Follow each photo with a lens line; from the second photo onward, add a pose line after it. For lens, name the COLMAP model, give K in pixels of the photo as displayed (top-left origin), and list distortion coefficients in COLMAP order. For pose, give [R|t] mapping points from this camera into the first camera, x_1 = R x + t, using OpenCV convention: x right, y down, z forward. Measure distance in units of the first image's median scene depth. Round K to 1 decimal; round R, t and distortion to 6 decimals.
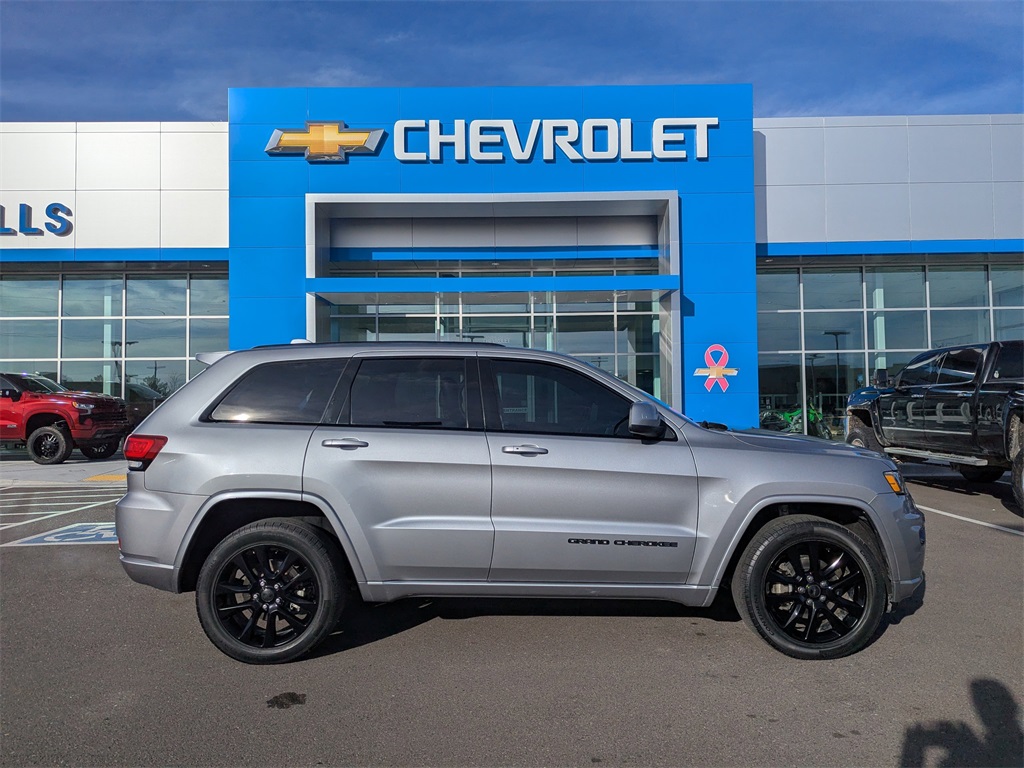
lens RADIAL K [[714.8, 0, 499.0], [0, 714.8, 384.5], [0, 0, 1]] dist [0.062816, -0.058489]
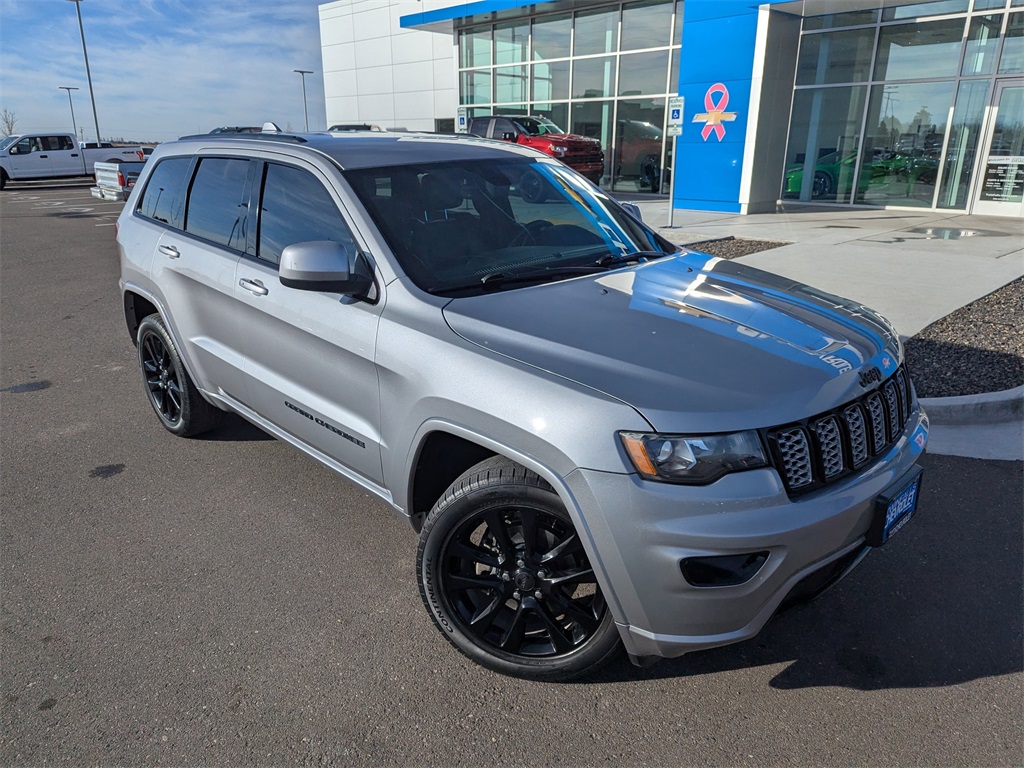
lens RADIAL K [[723.3, 0, 507.7], [0, 723.3, 369.3], [0, 0, 1]] dist [0.048058, -0.038702]
pose [[0.693184, 0.224345, -0.684957, 0.192546], [0.022145, 0.943247, 0.331354, -0.020755], [0.720421, -0.244858, 0.648875, 0.149293]]
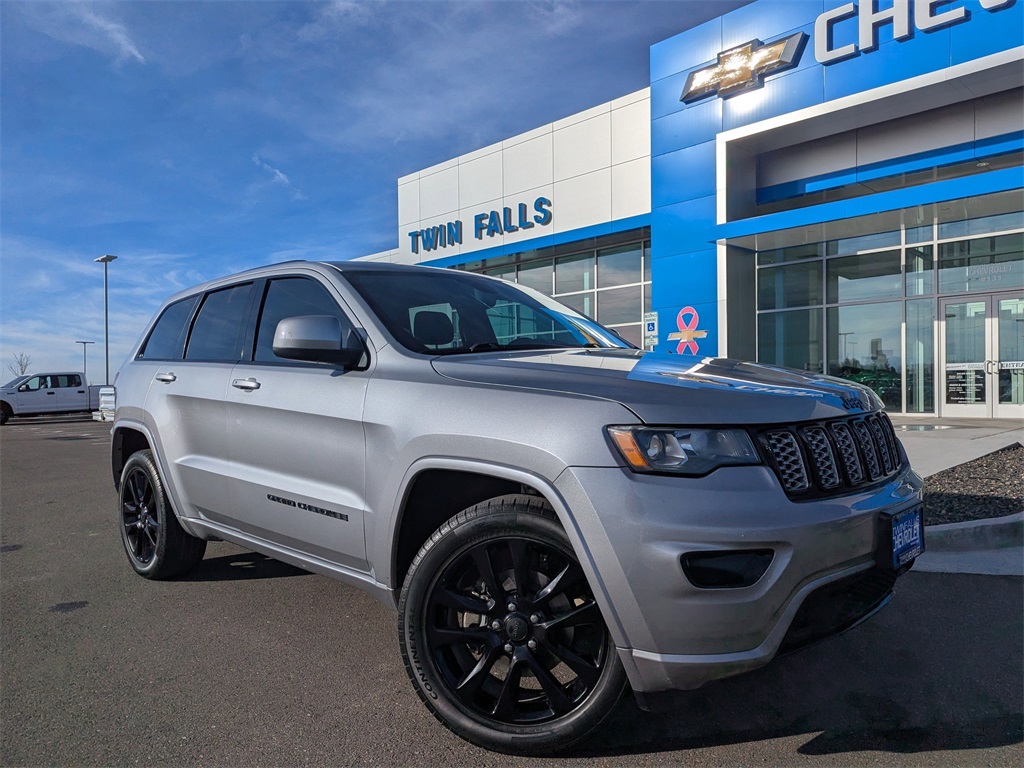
lens RADIAL K [[718.0, 0, 512.0], [0, 718.0, 384.0], [0, 0, 1]] dist [0.051262, -0.041389]
pose [[0.707467, -0.005564, -0.706724, 0.197811], [0.036434, 0.998927, 0.028607, 0.018084], [0.705806, -0.045988, 0.706911, 0.143792]]
